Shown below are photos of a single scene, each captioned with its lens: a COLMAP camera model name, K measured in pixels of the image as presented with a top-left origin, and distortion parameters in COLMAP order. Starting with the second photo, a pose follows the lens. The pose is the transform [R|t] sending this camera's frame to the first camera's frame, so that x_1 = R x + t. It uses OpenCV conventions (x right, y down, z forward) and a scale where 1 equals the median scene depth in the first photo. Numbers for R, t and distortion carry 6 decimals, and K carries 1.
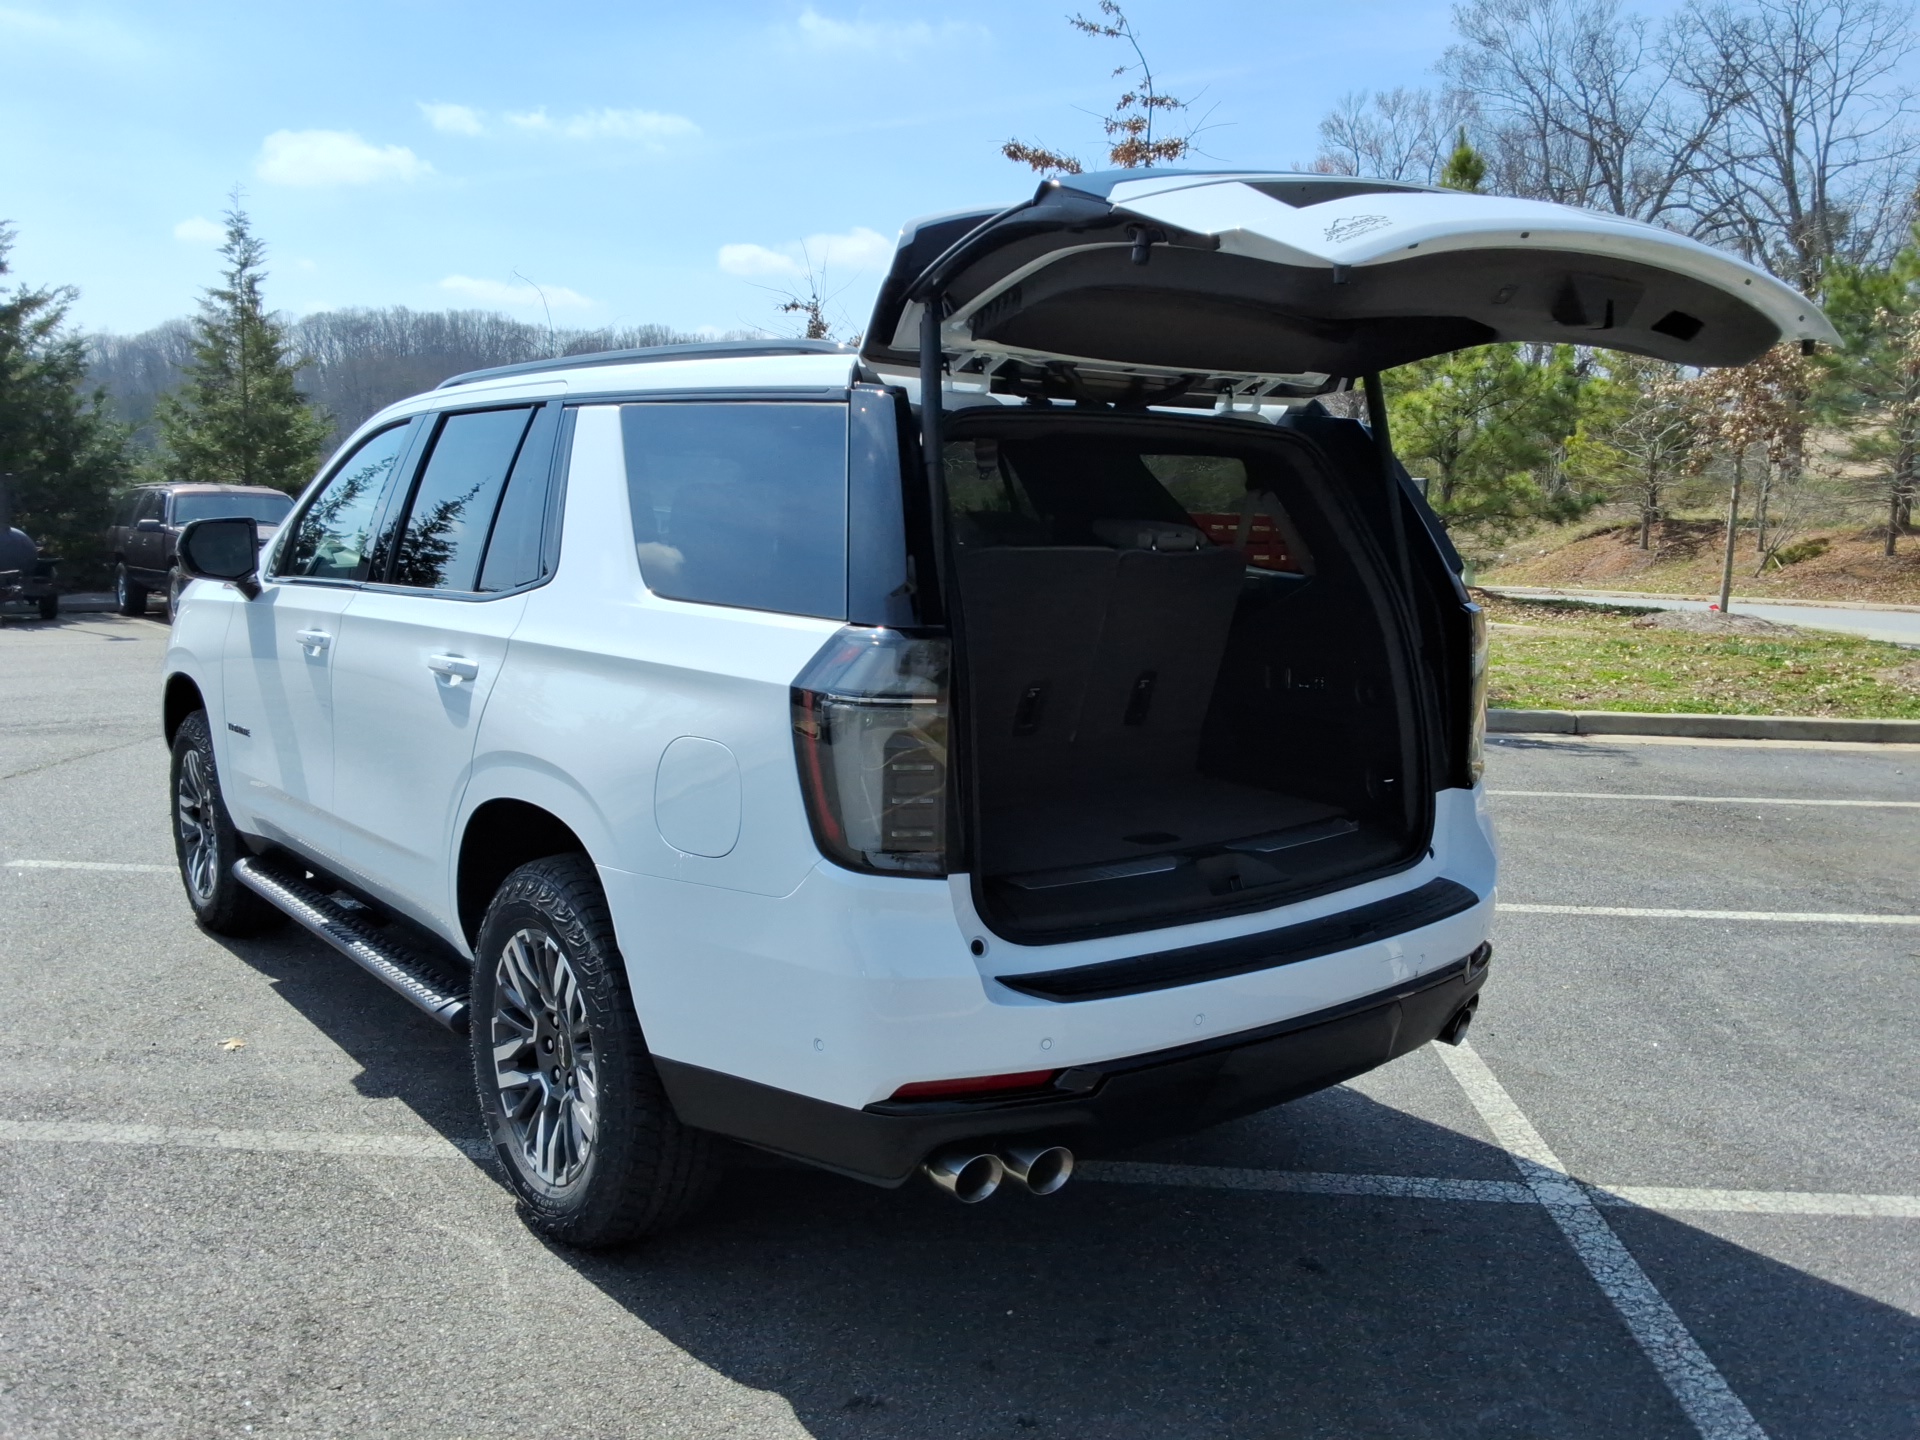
lens RADIAL K [[1548.7, 0, 974.4], [0, 1548.7, 703.0], [0, 0, 1]] dist [0.090999, -0.136977]
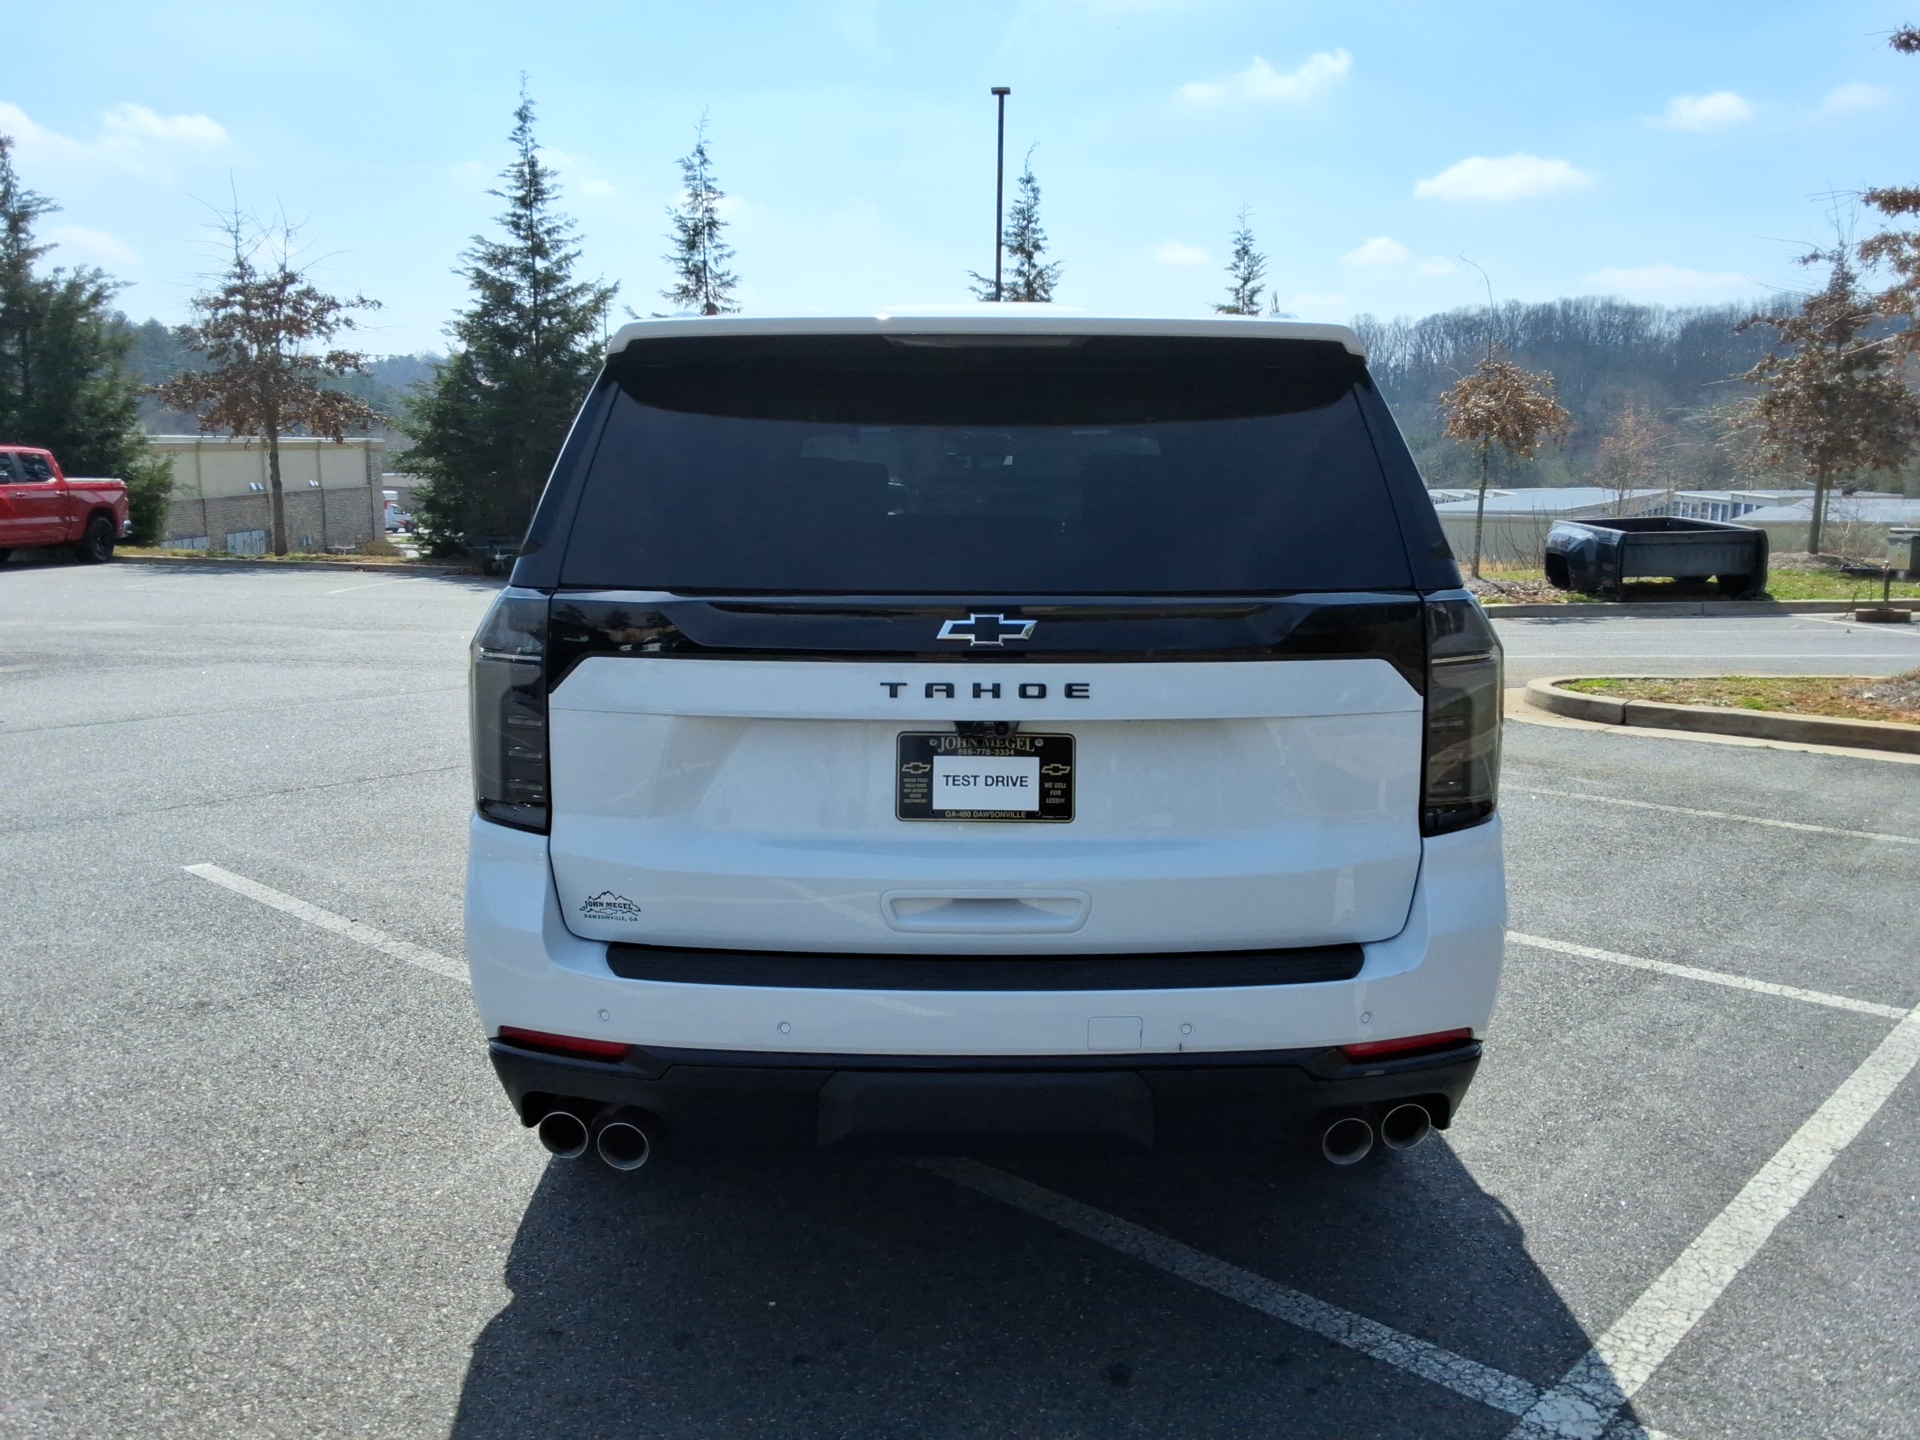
lens RADIAL K [[1548.7, 0, 971.2], [0, 1548.7, 710.8], [0, 0, 1]] dist [0.090999, -0.136977]
pose [[0.778213, 0.074946, -0.623512, 0.085273], [-0.069302, 0.997038, 0.033347, -0.002342], [0.624165, 0.017260, 0.781102, 0.037577]]
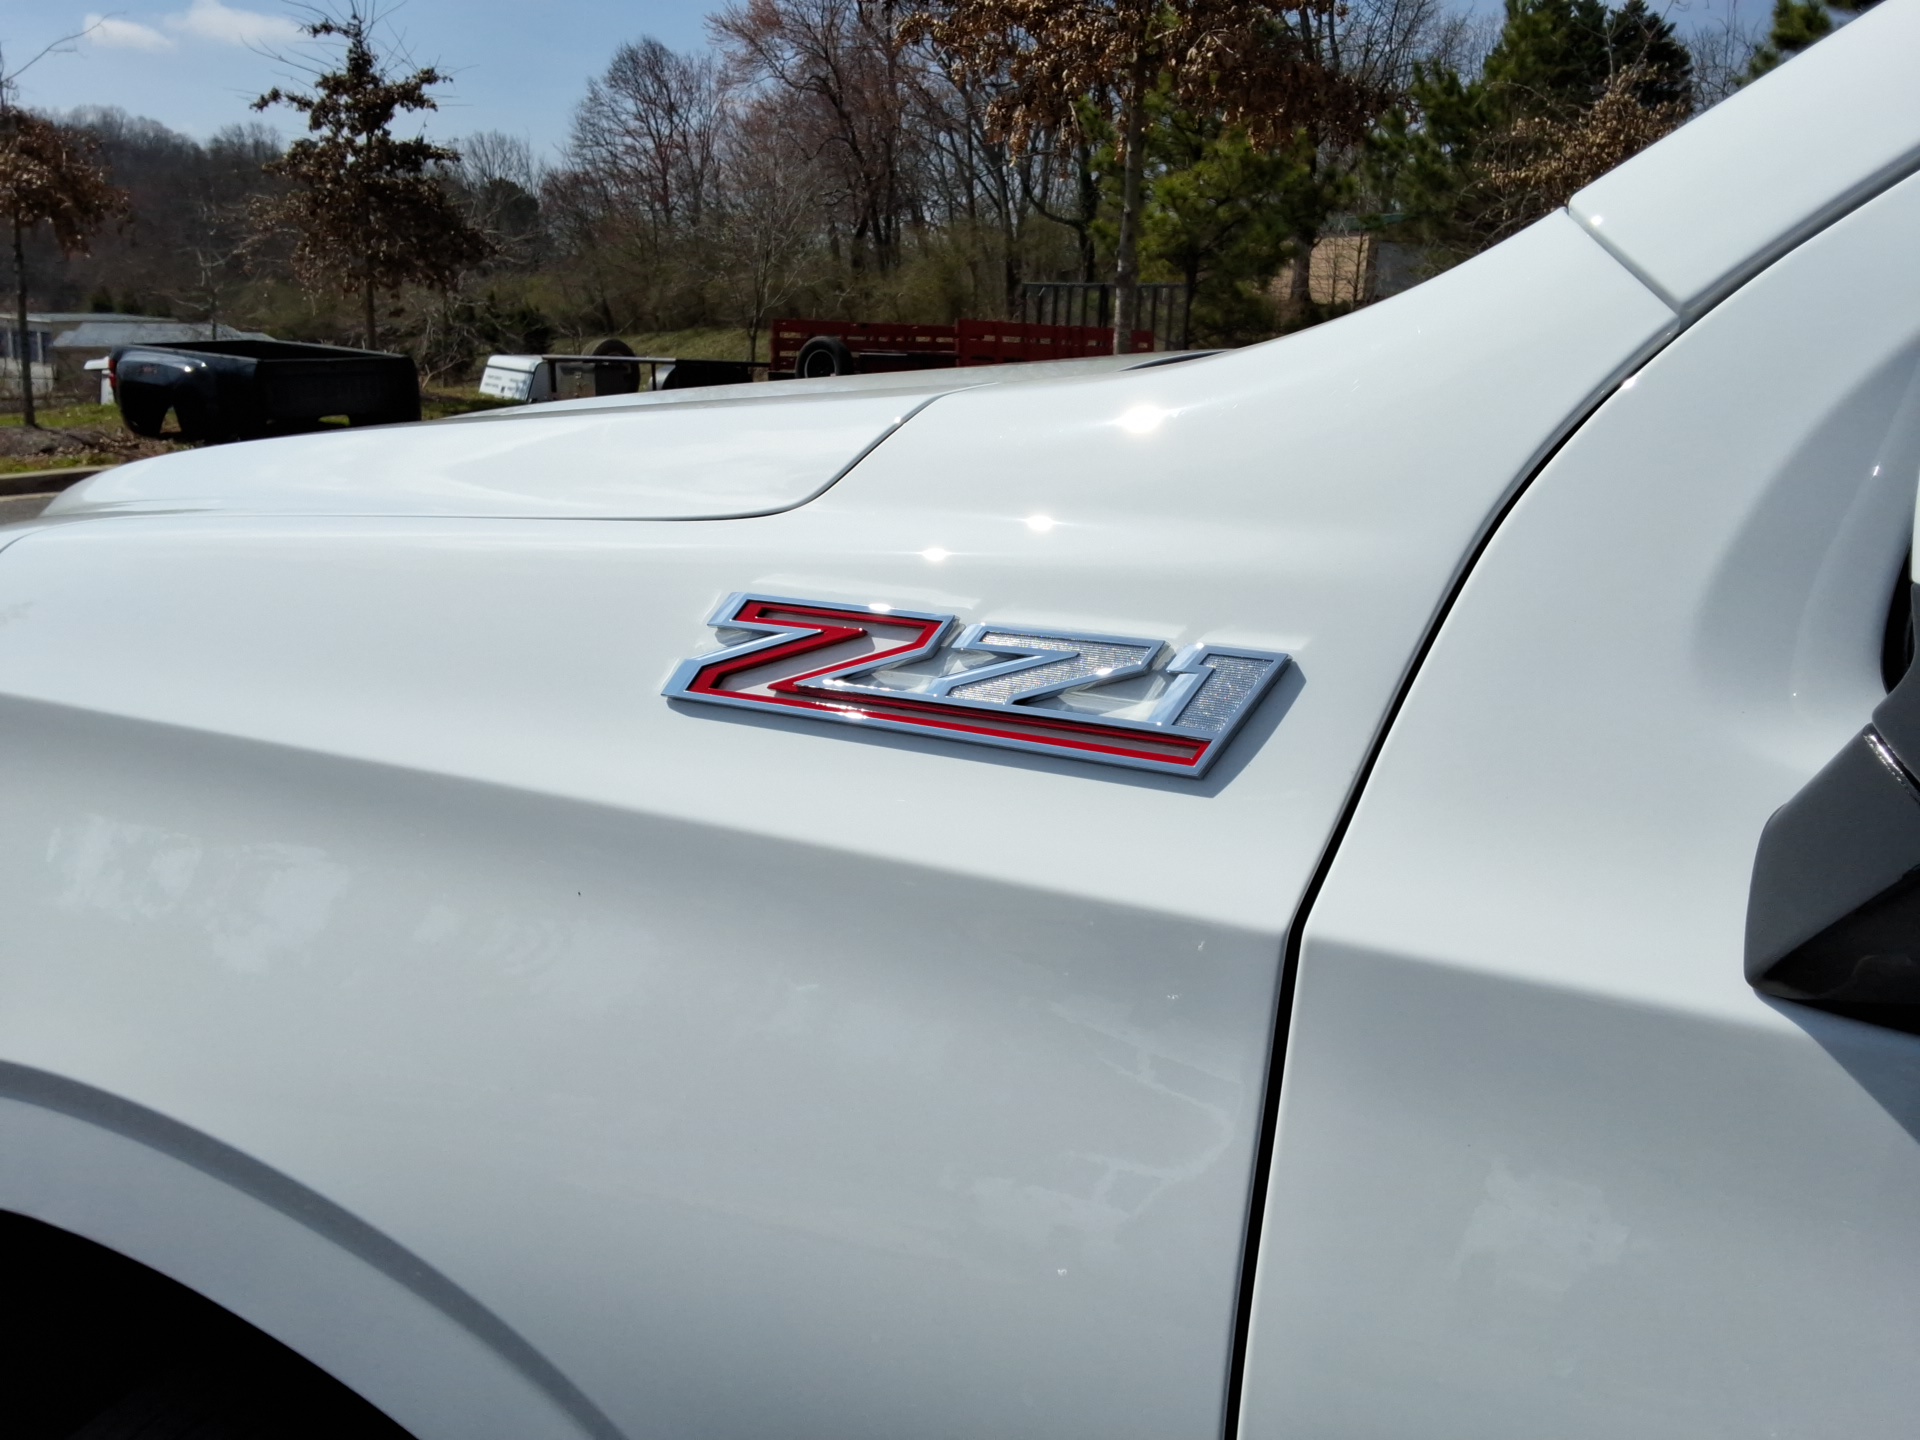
lens RADIAL K [[1548.7, 0, 967.0], [0, 1548.7, 701.3], [0, 0, 1]] dist [0.090999, -0.136977]
pose [[0.940298, -0.077301, 0.331457, -0.107302], [0.040324, 0.992310, 0.117027, -0.017944], [-0.337954, -0.096674, 0.936184, 0.189532]]
